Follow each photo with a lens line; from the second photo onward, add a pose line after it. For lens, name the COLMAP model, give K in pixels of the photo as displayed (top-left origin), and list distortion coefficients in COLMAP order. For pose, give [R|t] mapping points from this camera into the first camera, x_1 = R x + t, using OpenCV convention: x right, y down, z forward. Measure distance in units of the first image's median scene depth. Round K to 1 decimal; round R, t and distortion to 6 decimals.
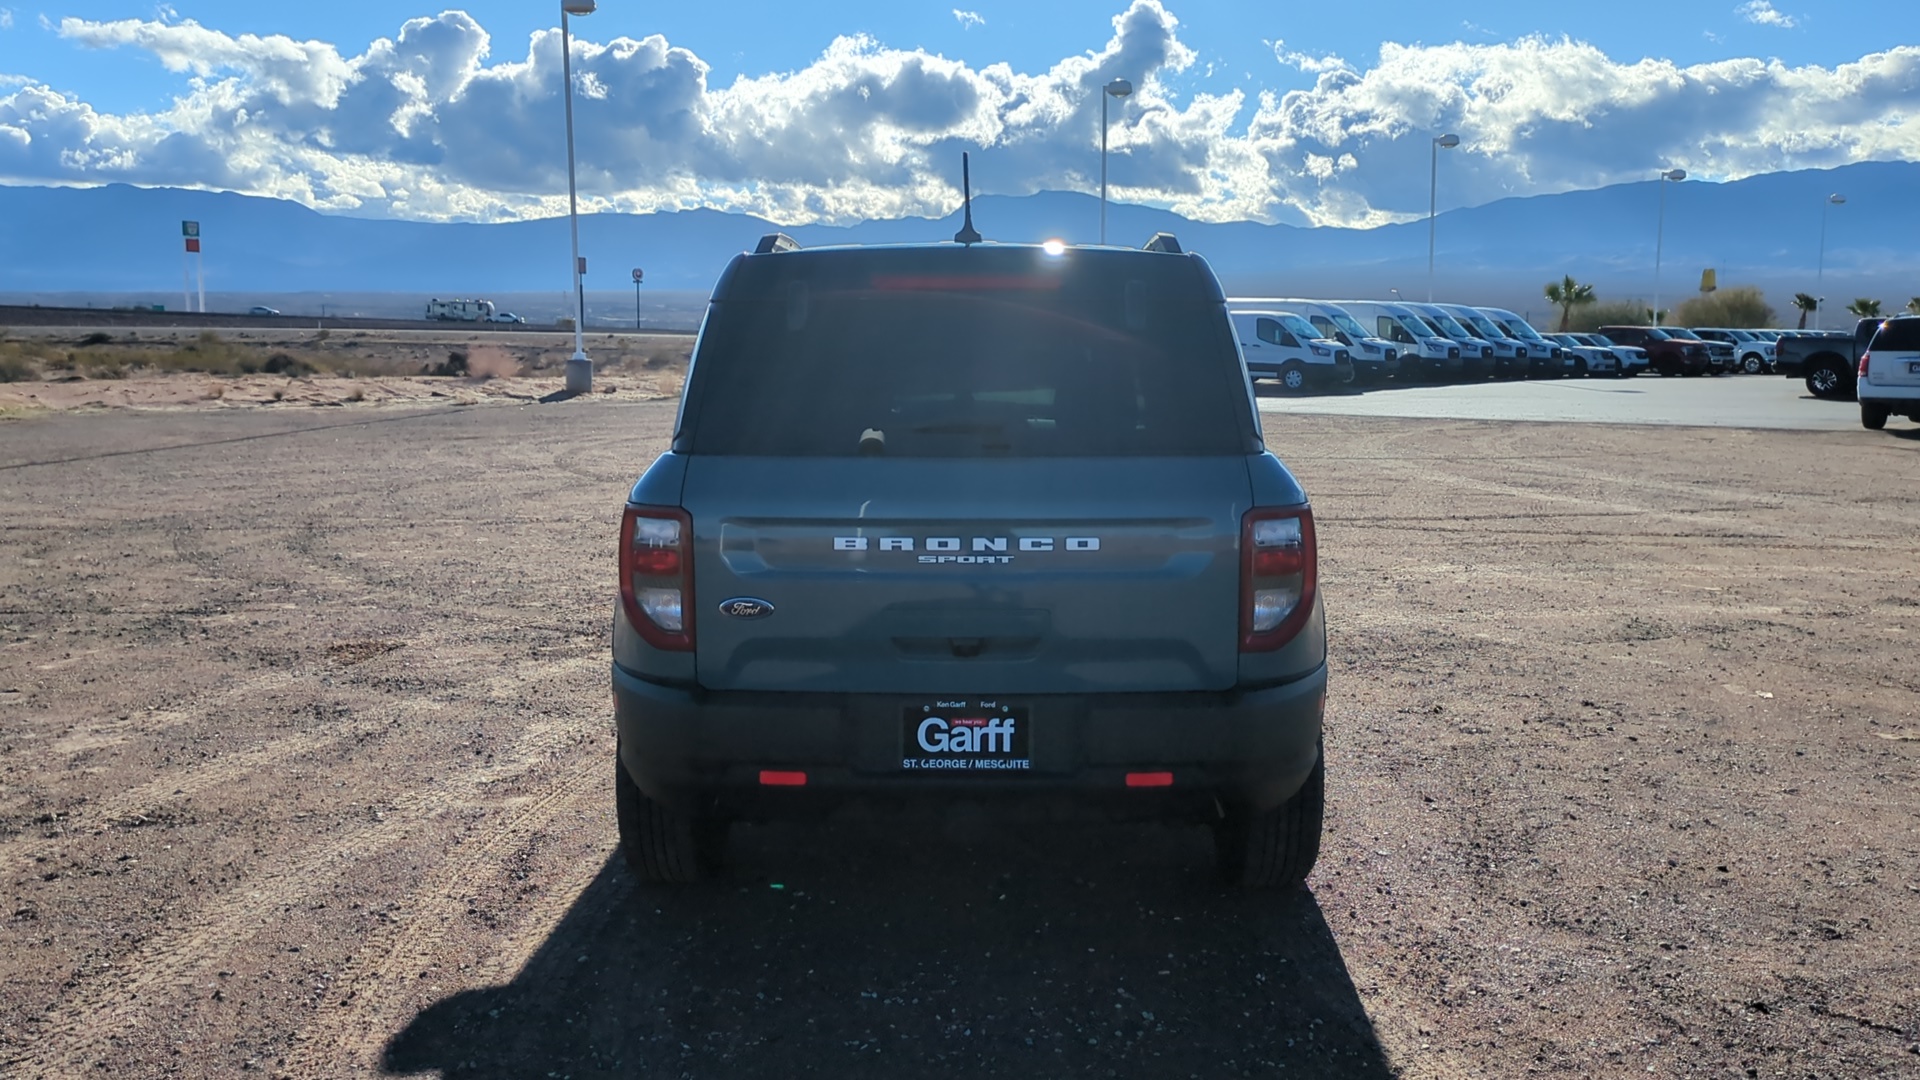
lens RADIAL K [[1647.4, 0, 969.3], [0, 1647.4, 539.9], [0, 0, 1]] dist [0.048411, -0.030732]
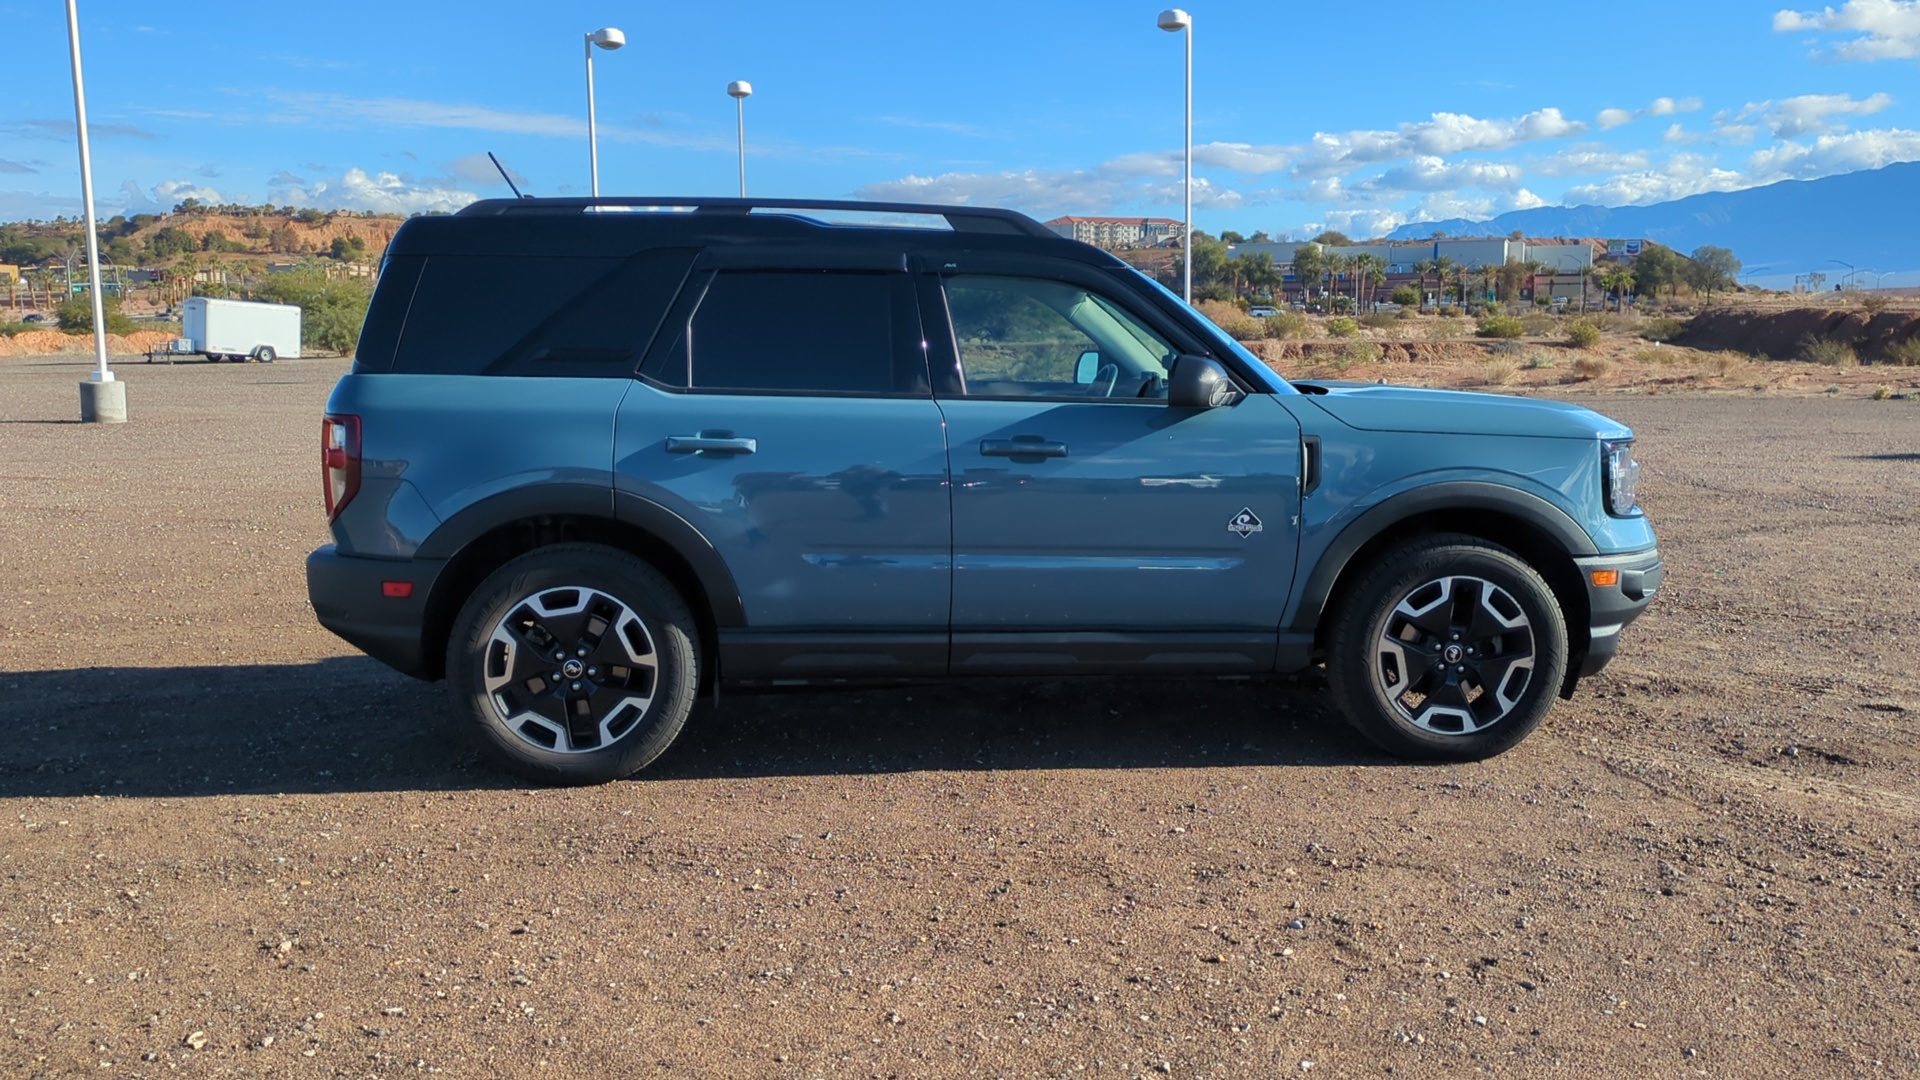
lens RADIAL K [[1647.4, 0, 964.0], [0, 1647.4, 524.9], [0, 0, 1]] dist [0.048411, -0.030732]
pose [[0.101831, 0.113905, -0.988259, 1.210000], [-0.118211, 0.987770, 0.101668, -0.098986], [0.987753, 0.106470, 0.114051, 1.072303]]
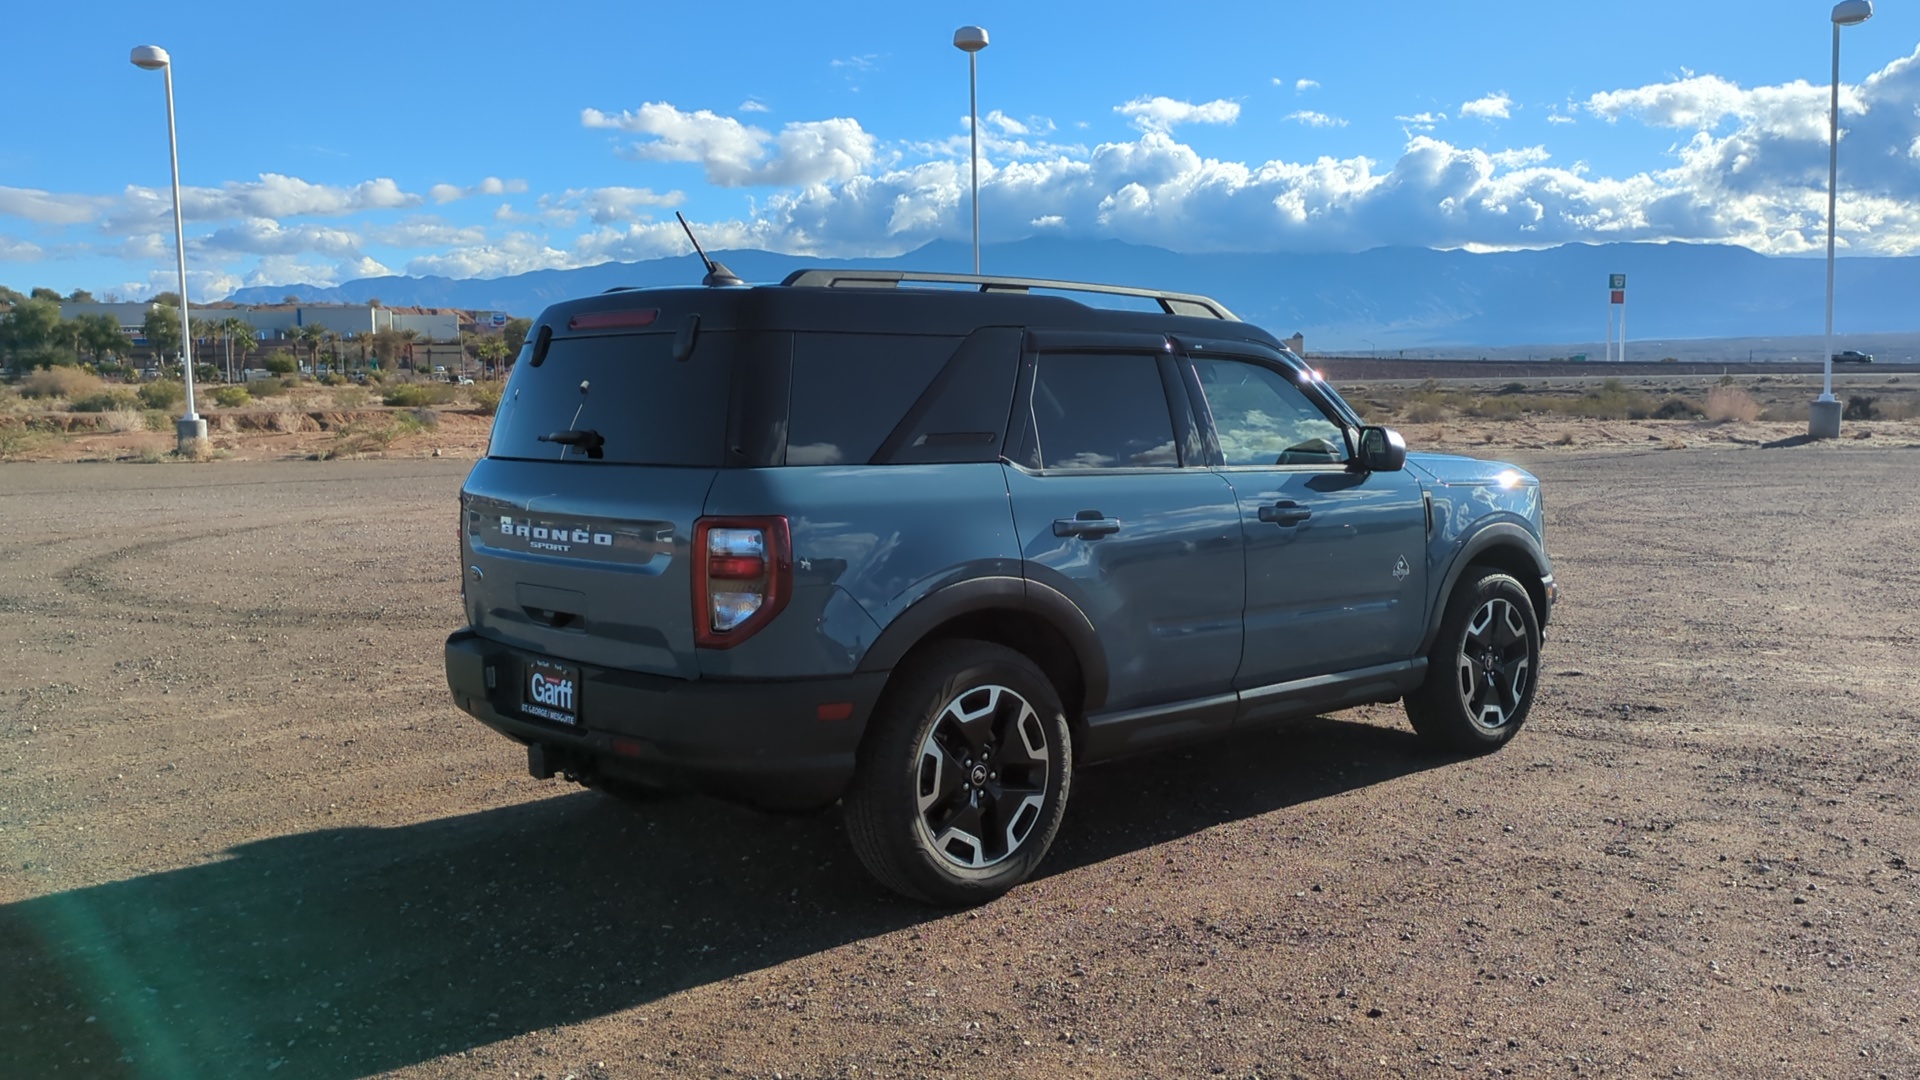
lens RADIAL K [[1647.4, 0, 969.1], [0, 1647.4, 534.3], [0, 0, 1]] dist [0.048411, -0.030732]
pose [[0.690201, 0.052981, -0.721676, 0.858982], [-0.075622, 0.997136, 0.000880, -0.017082], [0.719655, 0.053968, 0.692231, 0.290170]]
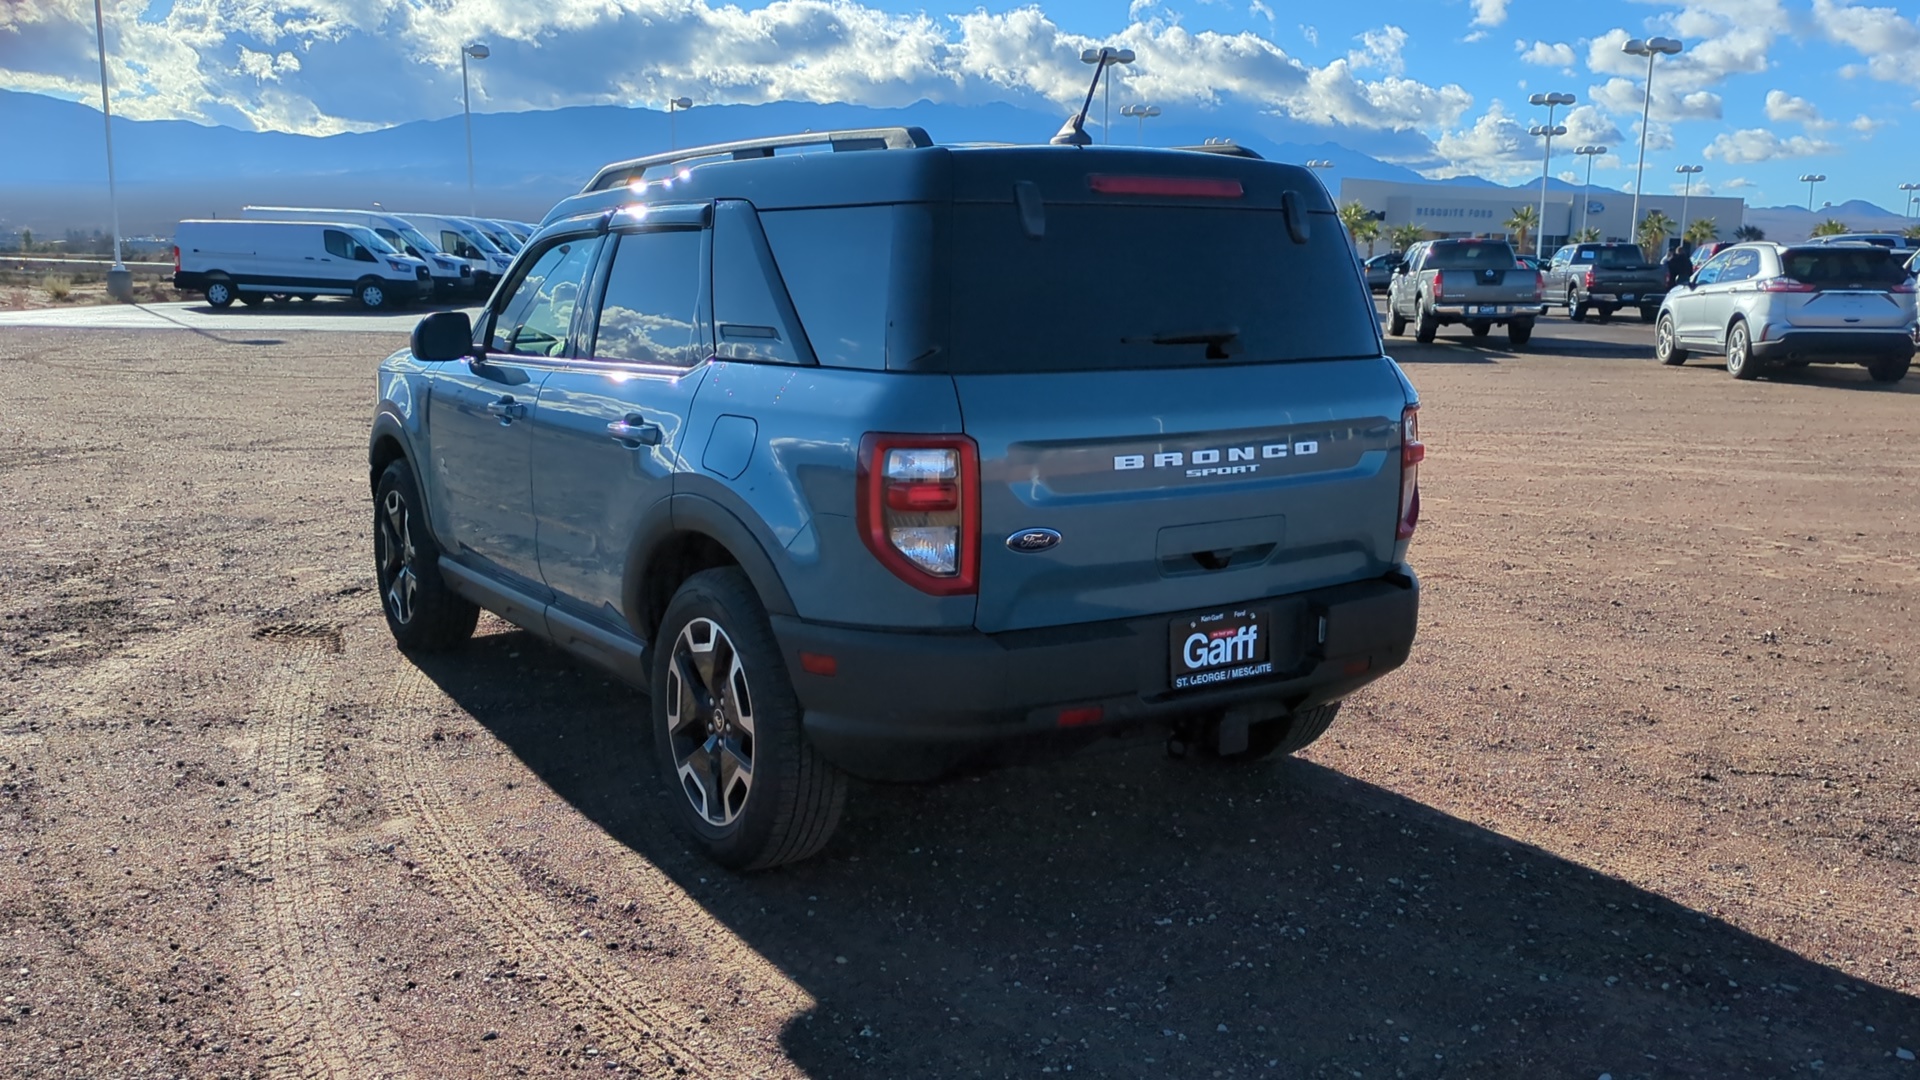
lens RADIAL K [[1647.4, 0, 975.1], [0, 1647.4, 544.9], [0, 0, 1]] dist [0.048411, -0.030732]
pose [[0.825327, -0.091900, 0.557127, -0.532244], [0.062874, 0.995488, 0.071068, -0.018355], [-0.561144, -0.023625, 0.827381, 0.204043]]
